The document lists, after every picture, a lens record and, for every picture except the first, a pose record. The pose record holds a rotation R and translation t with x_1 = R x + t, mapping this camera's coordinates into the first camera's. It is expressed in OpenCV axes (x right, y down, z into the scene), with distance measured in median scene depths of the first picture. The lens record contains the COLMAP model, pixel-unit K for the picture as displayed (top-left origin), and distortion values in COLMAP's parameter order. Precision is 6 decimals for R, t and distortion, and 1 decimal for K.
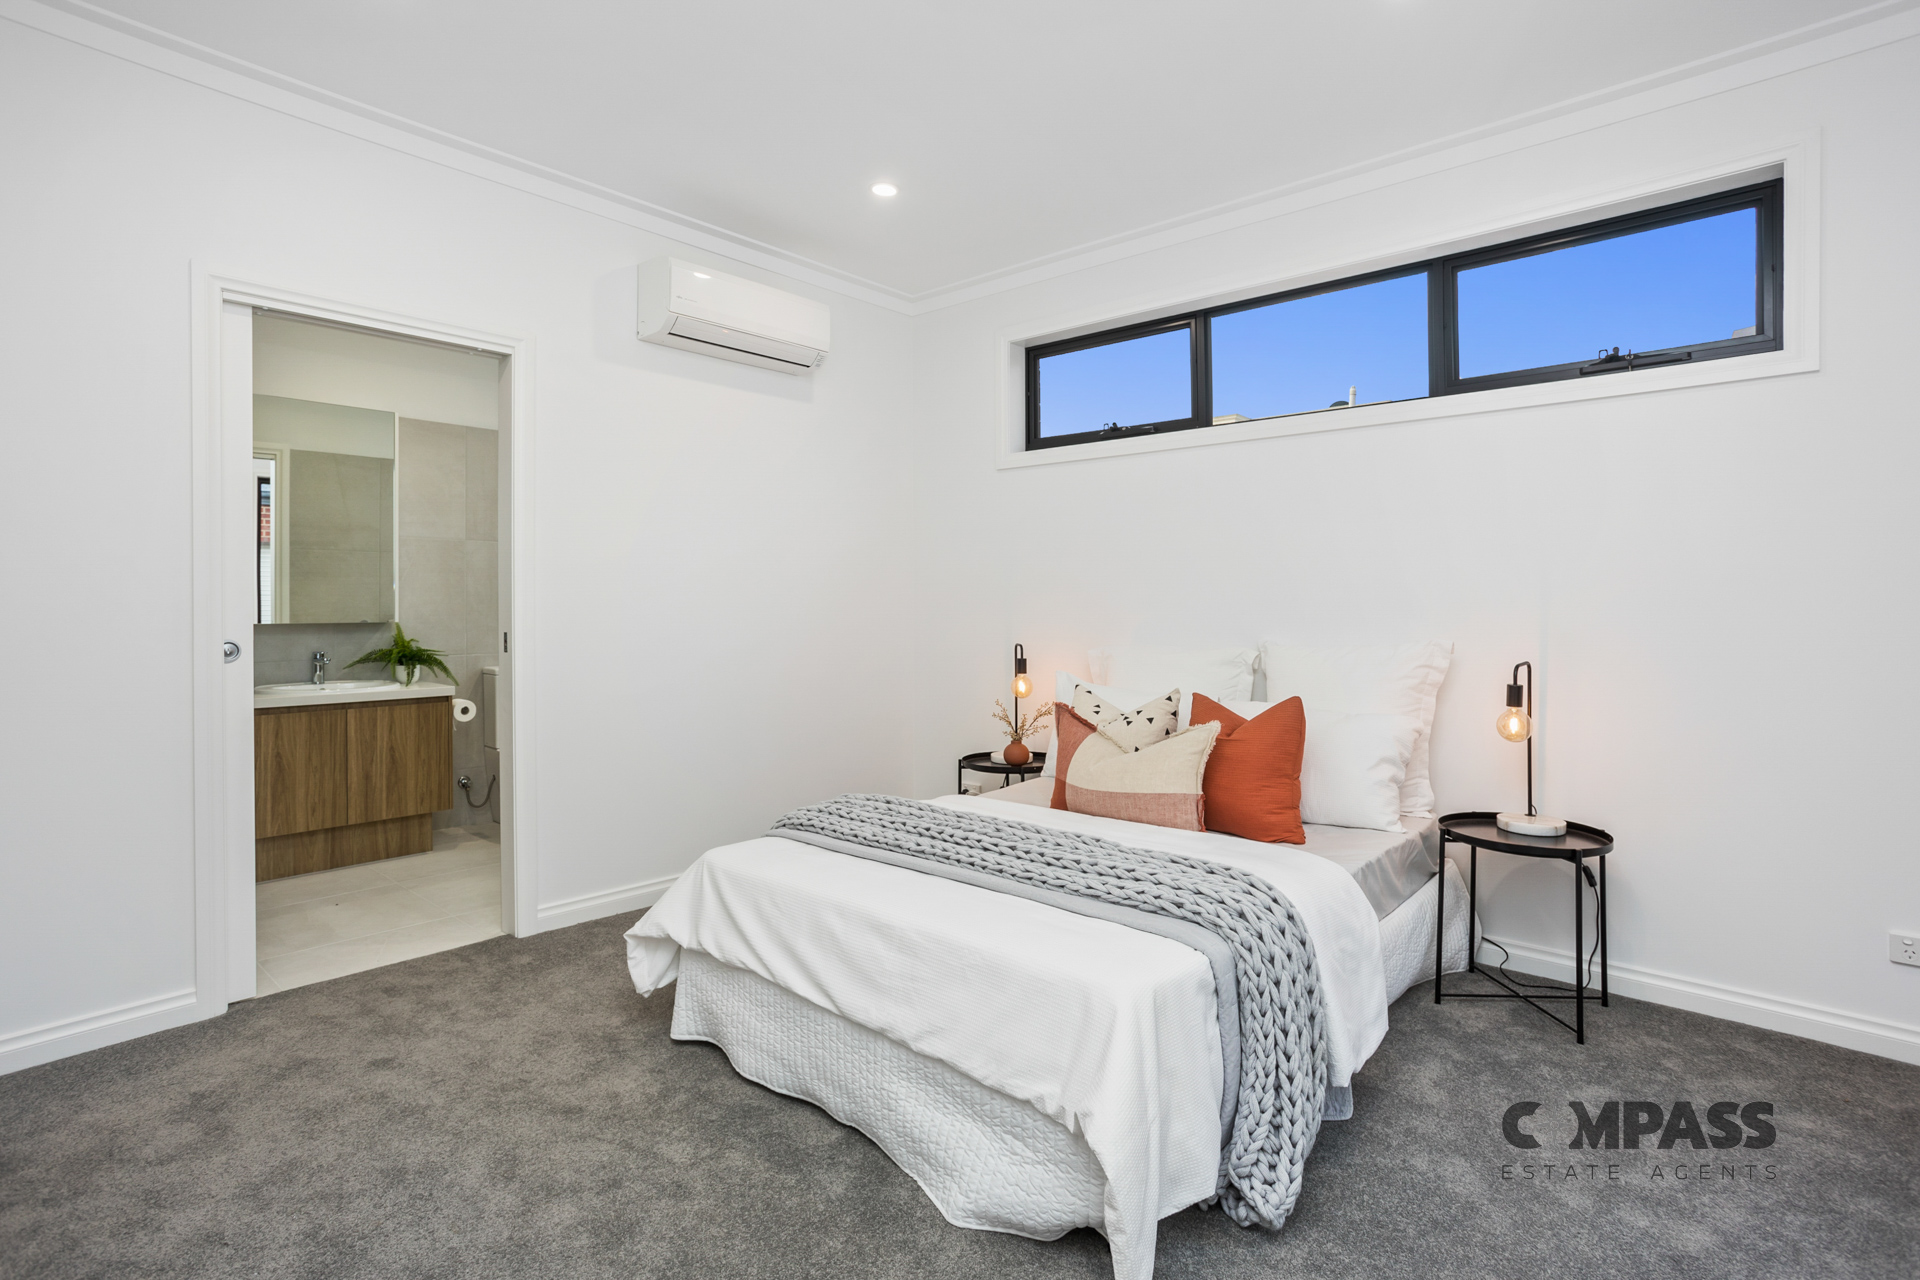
lens RADIAL K [[941.1, 0, 960.4], [0, 941.1, 615.8], [0, 0, 1]] dist [-0.118771, 0.077675]
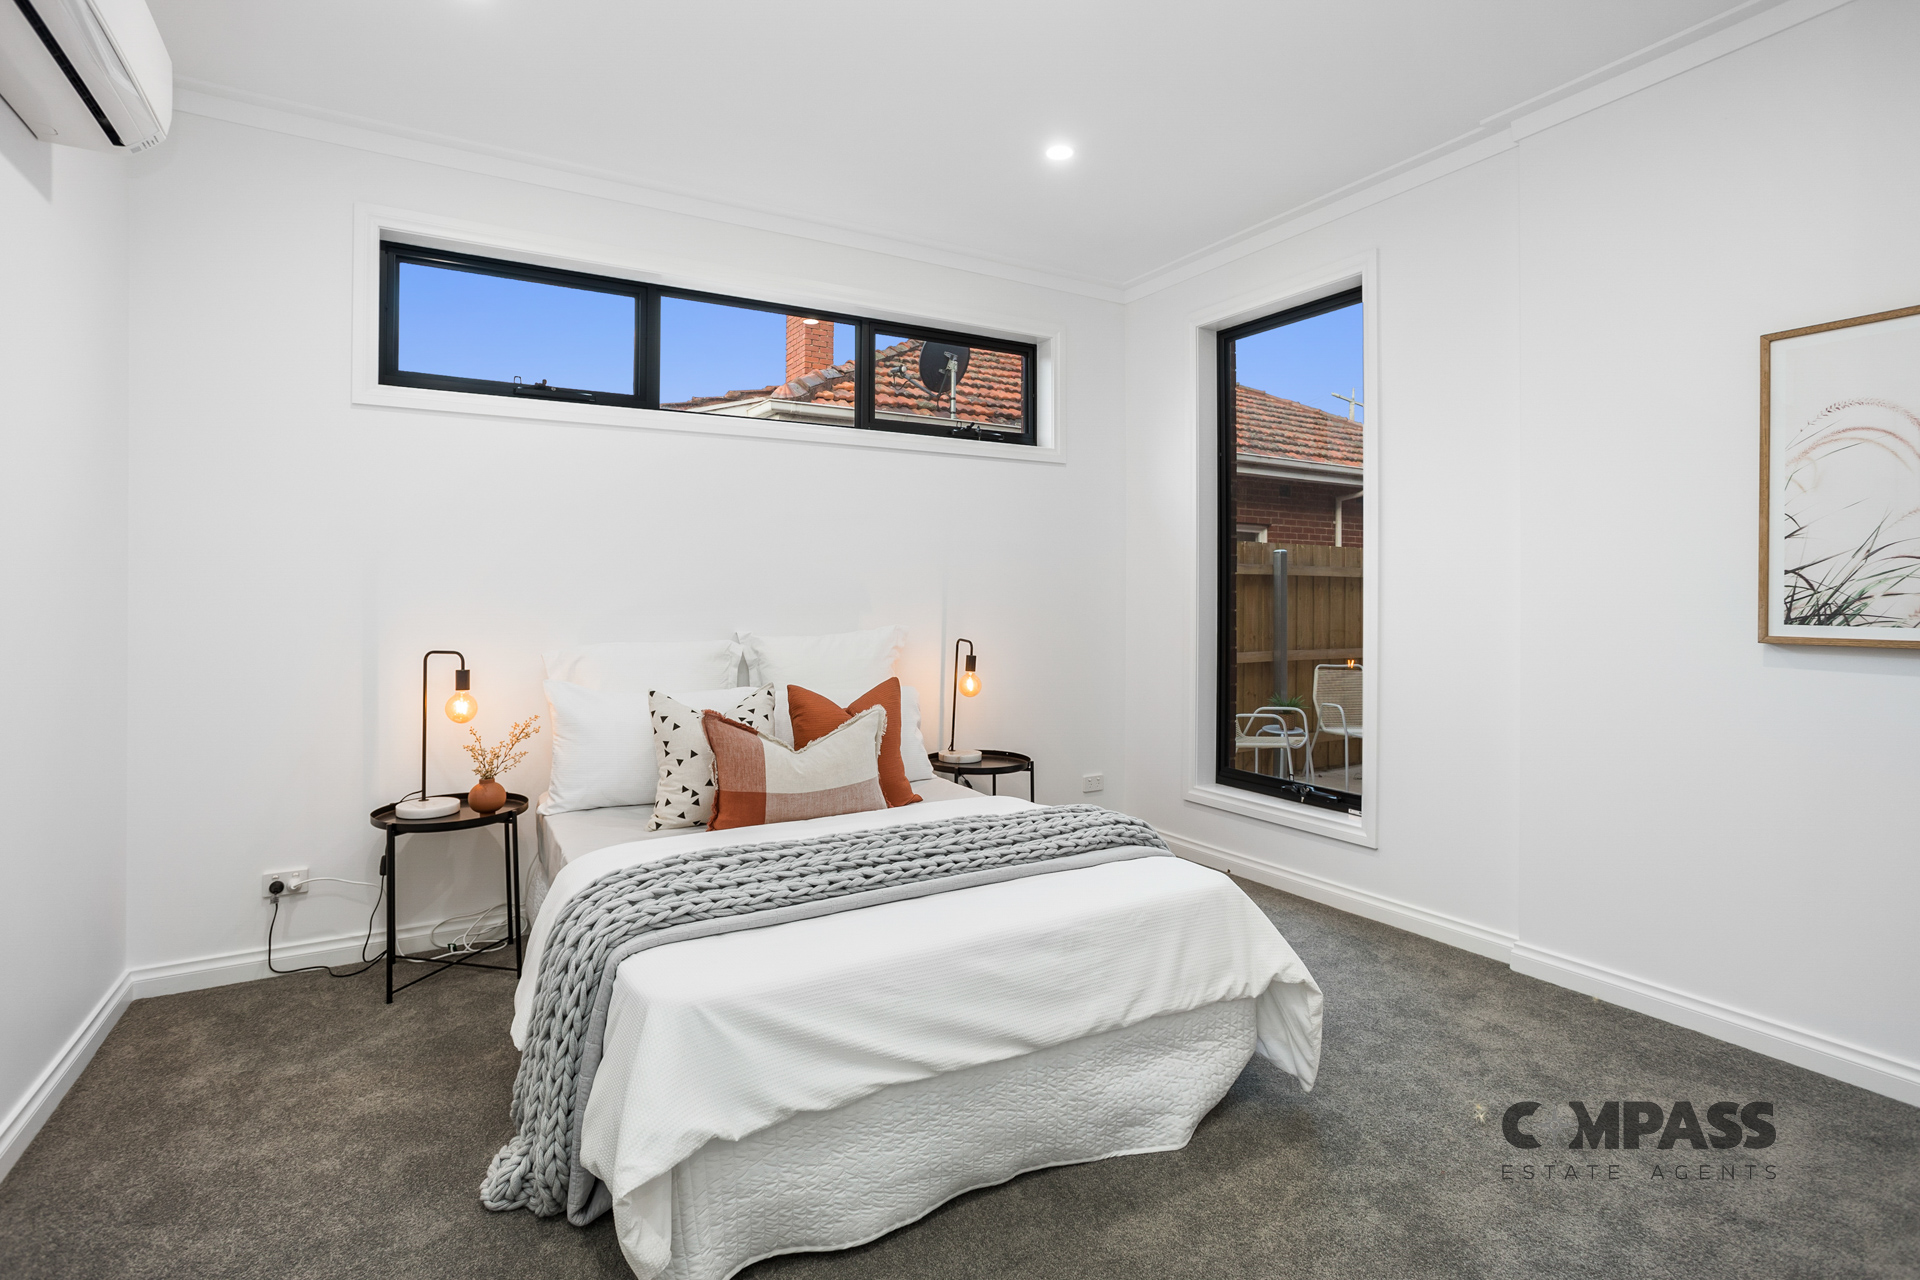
lens RADIAL K [[951.3, 0, 957.4], [0, 951.3, 589.6], [0, 0, 1]] dist [-0.067083, 0.051485]
pose [[0.308895, 0.002588, 0.951093, -0.765500], [0.002780, 0.999990, -0.003624, -0.020921], [-0.951092, 0.003763, 0.308884, 0.564735]]
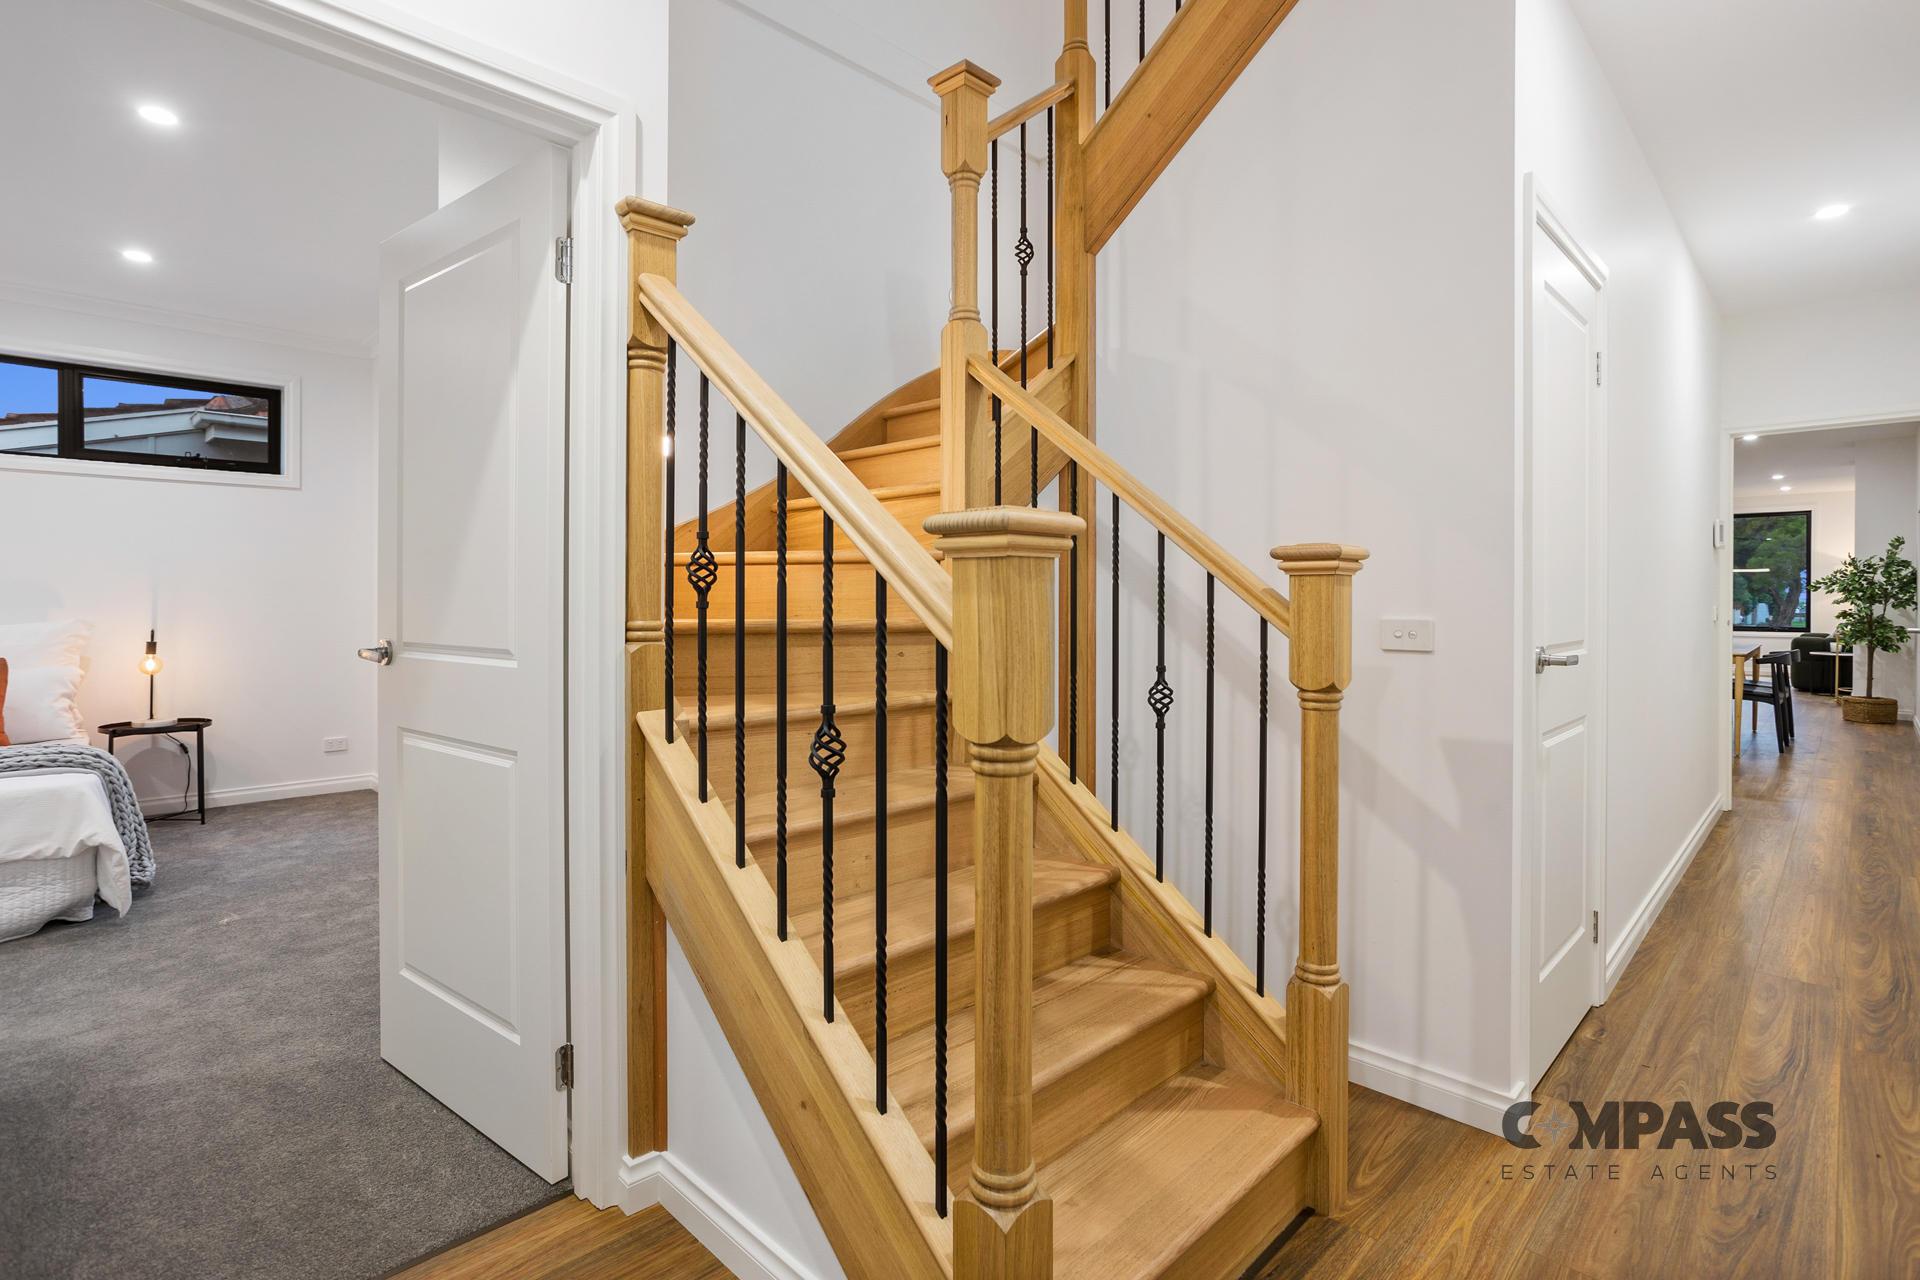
lens RADIAL K [[934.0, 0, 956.7], [0, 934.0, 609.3], [0, 0, 1]] dist [-0.048702, 0.027741]
pose [[0.070083, -0.018195, 0.997375, -1.025316], [0.000017, 0.999834, 0.018239, -0.018997], [-0.997541, -0.001261, 0.070071, -0.658963]]
